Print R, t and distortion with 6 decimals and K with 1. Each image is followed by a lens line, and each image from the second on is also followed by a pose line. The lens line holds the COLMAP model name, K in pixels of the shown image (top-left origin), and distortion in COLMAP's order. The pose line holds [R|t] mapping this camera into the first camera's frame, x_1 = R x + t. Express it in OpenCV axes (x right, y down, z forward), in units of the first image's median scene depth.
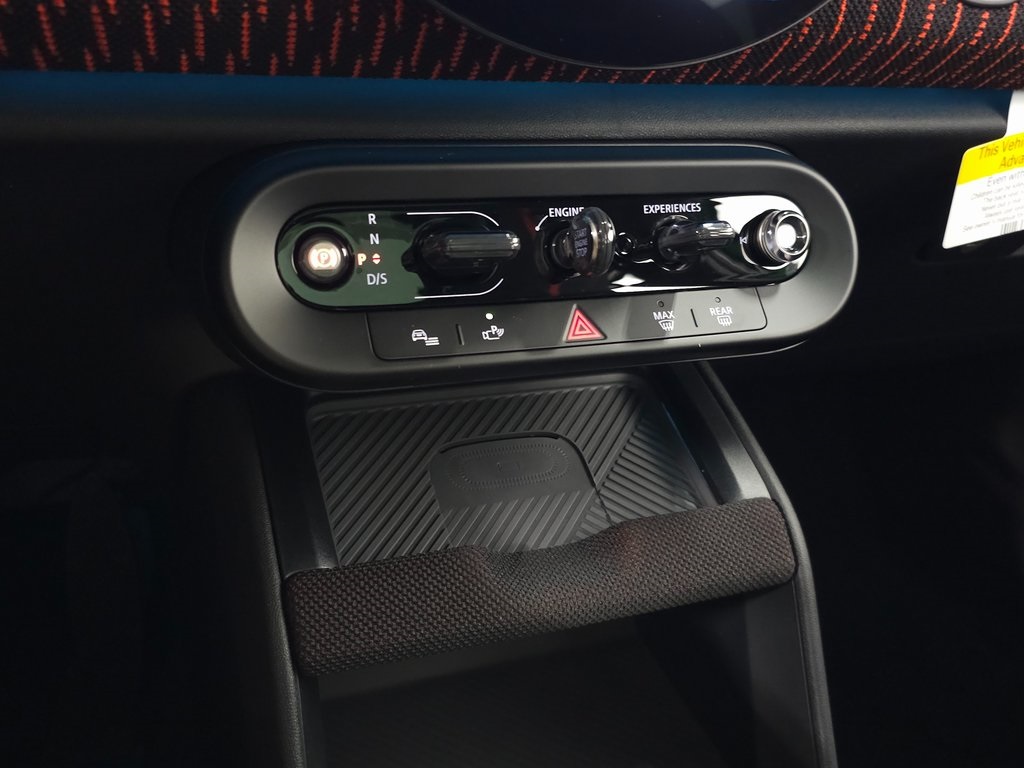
lens RADIAL K [[946.6, 0, 512.0], [0, 946.6, 384.0], [0, 0, 1]] dist [0.047246, -0.077240]
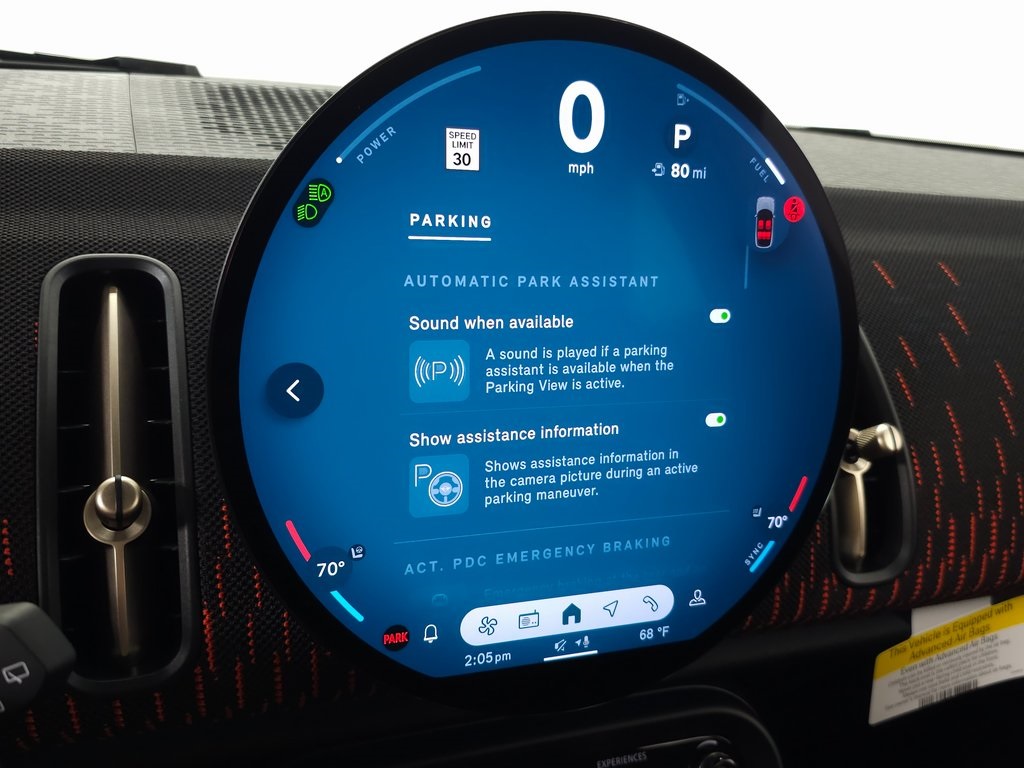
lens RADIAL K [[918.2, 0, 512.0], [0, 918.2, 384.0], [0, 0, 1]] dist [0.041810, -0.079539]
pose [[0.999816, -0.017241, -0.008431, 0.049619], [0.015354, 0.982125, -0.187603, -0.427026], [0.011515, 0.187439, 0.982209, -0.211809]]
